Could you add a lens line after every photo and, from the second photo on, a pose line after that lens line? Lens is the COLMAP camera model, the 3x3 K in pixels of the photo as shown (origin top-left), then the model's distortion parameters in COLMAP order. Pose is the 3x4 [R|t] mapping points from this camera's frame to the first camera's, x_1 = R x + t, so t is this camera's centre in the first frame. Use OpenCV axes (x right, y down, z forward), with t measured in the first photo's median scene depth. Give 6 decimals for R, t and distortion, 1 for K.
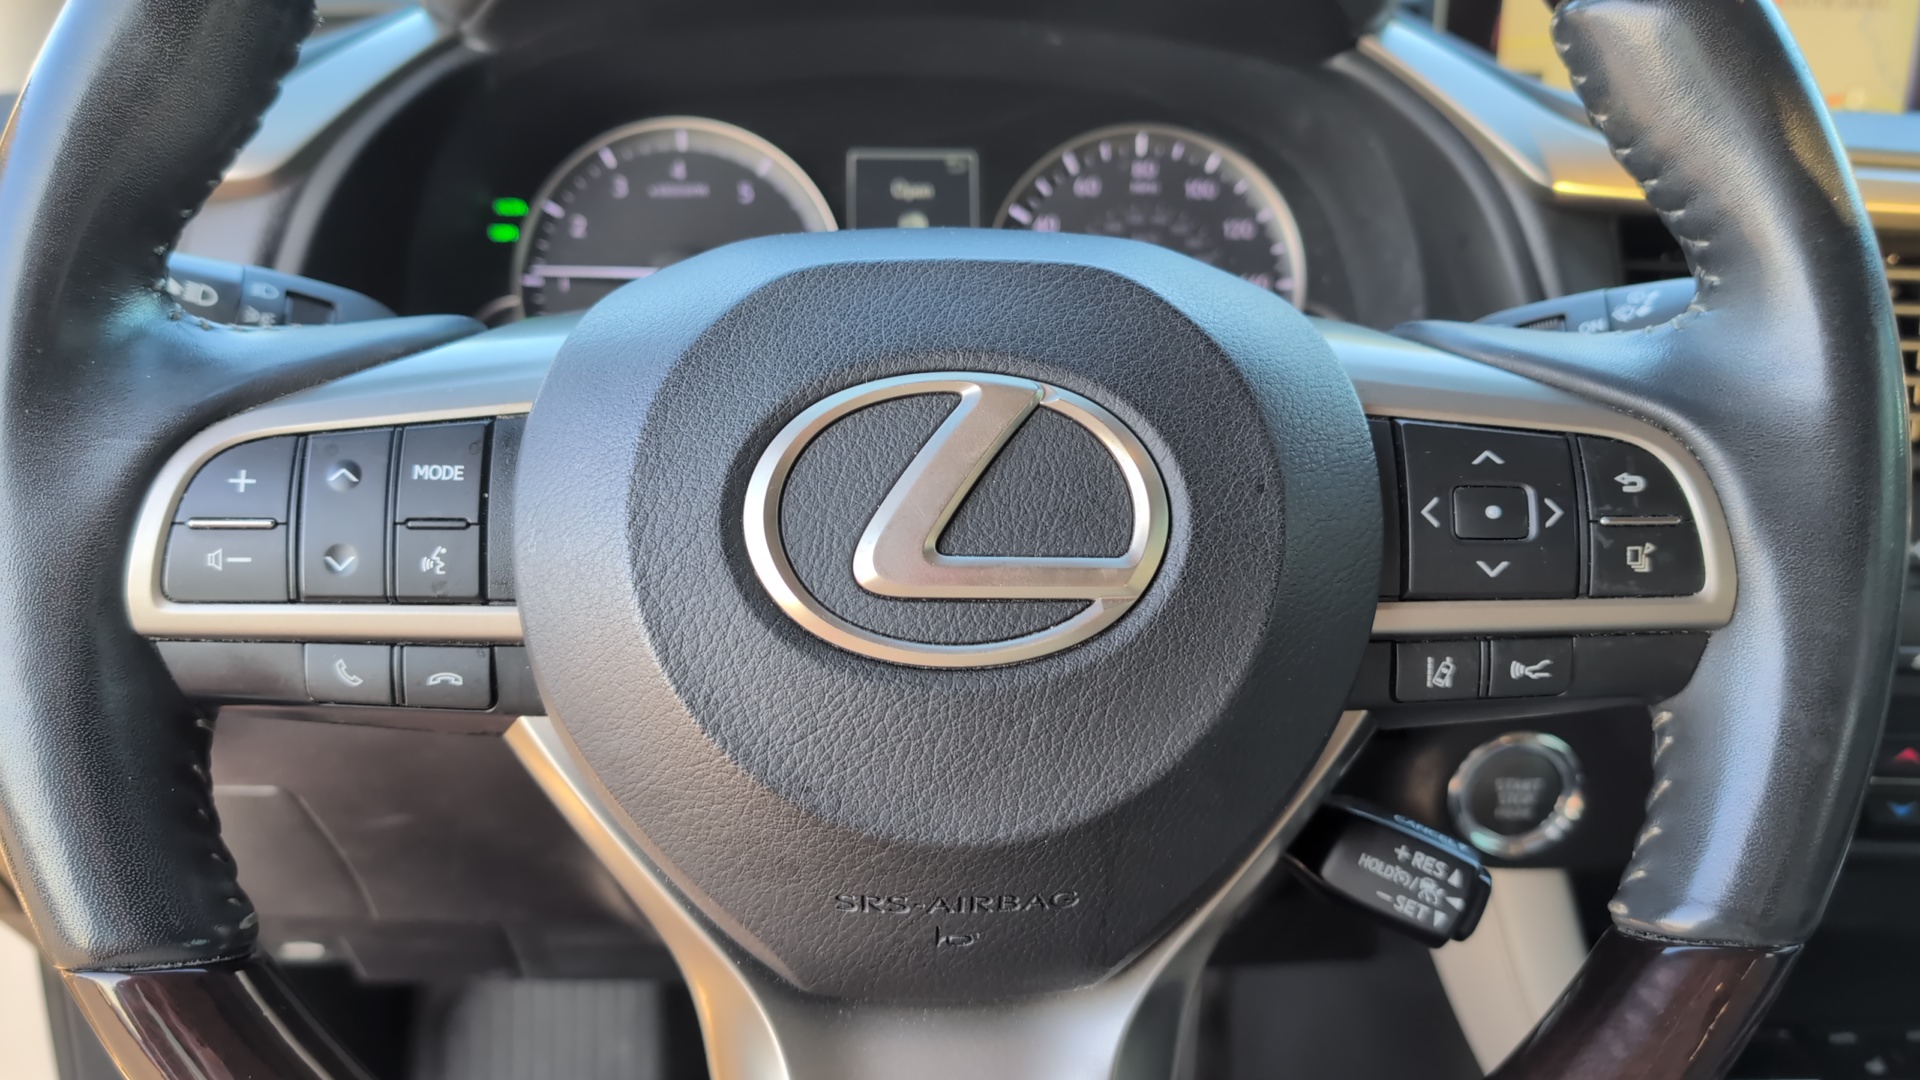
lens RADIAL K [[1582.7, 0, 933.0], [0, 1582.7, 547.1], [0, 0, 1]] dist [0.011193, -0.008920]
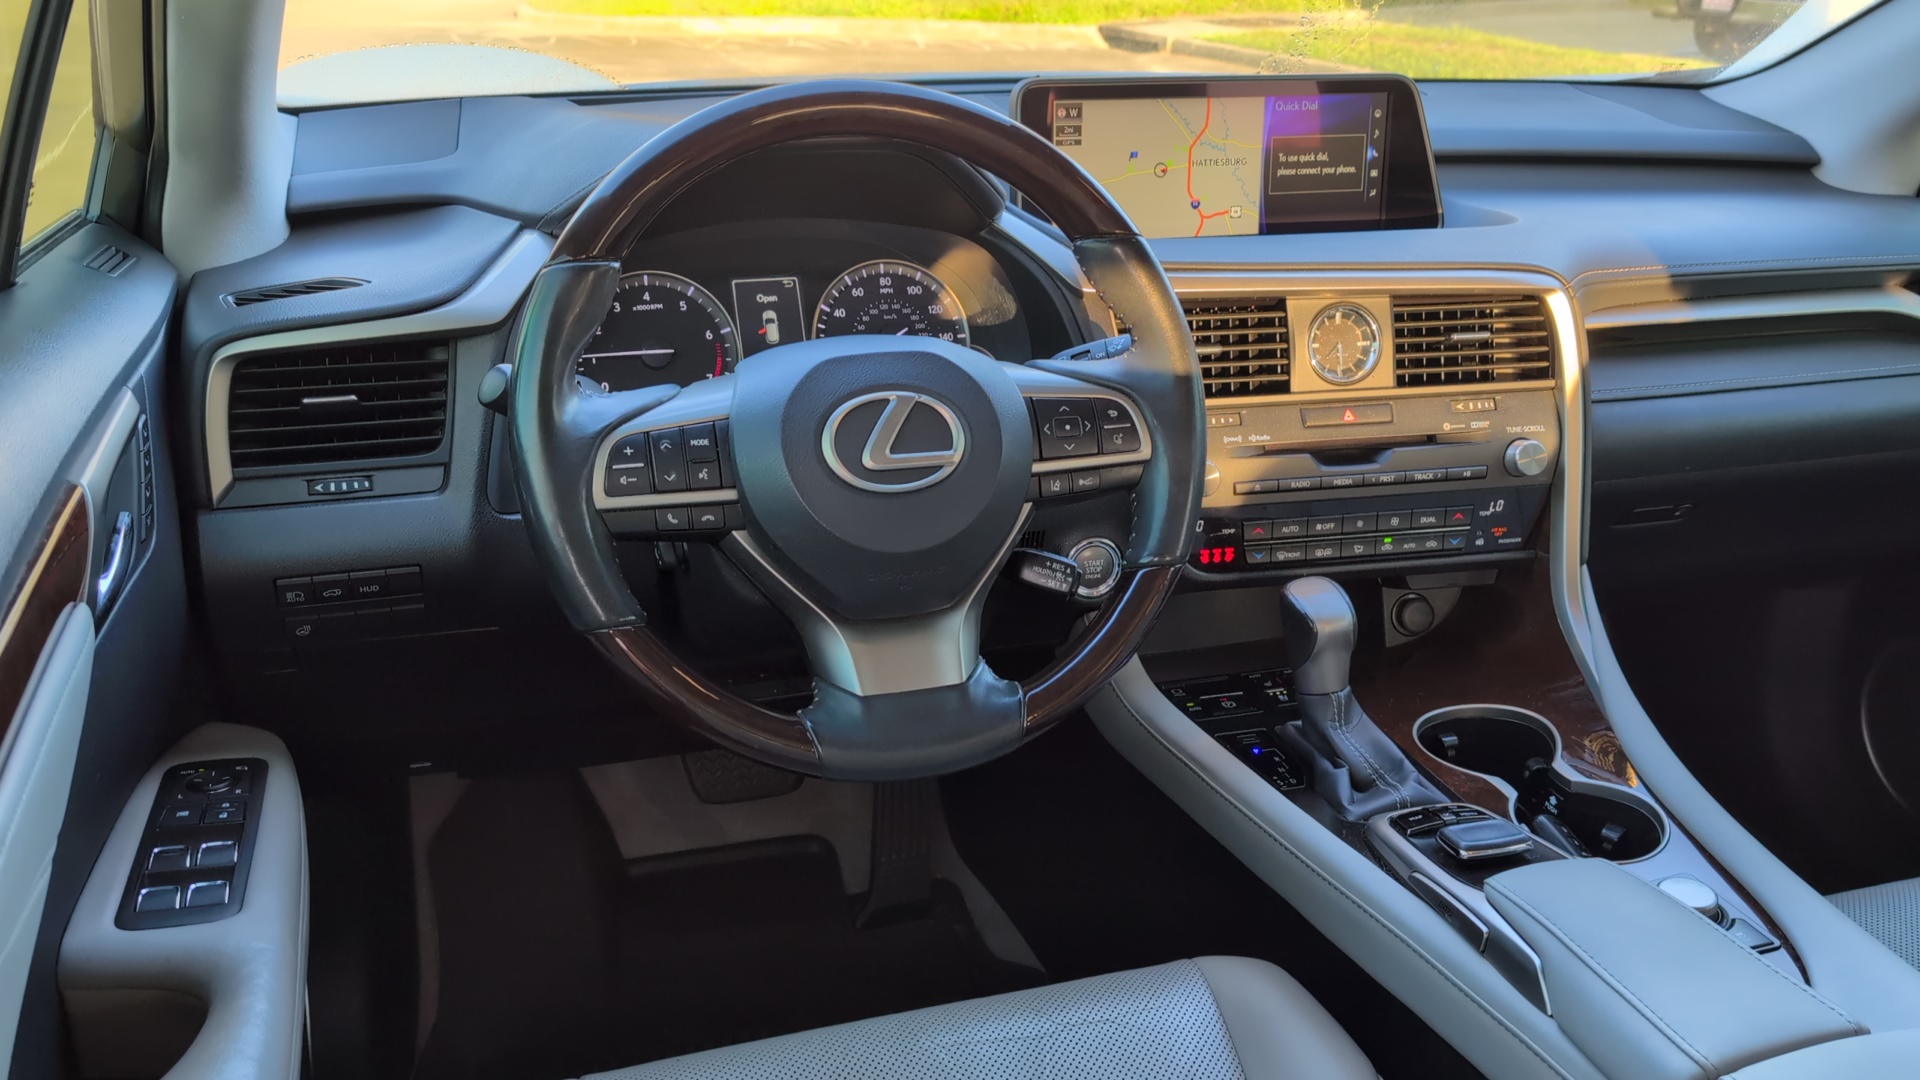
lens RADIAL K [[1582.7, 0, 933.0], [0, 1582.7, 547.1], [0, 0, 1]] dist [0.011193, -0.008920]
pose [[0.965753, -0.096008, 0.241046, -0.510357], [0.097109, 0.995247, 0.007338, 0.128893], [-0.240605, 0.016321, 0.970486, -1.476647]]
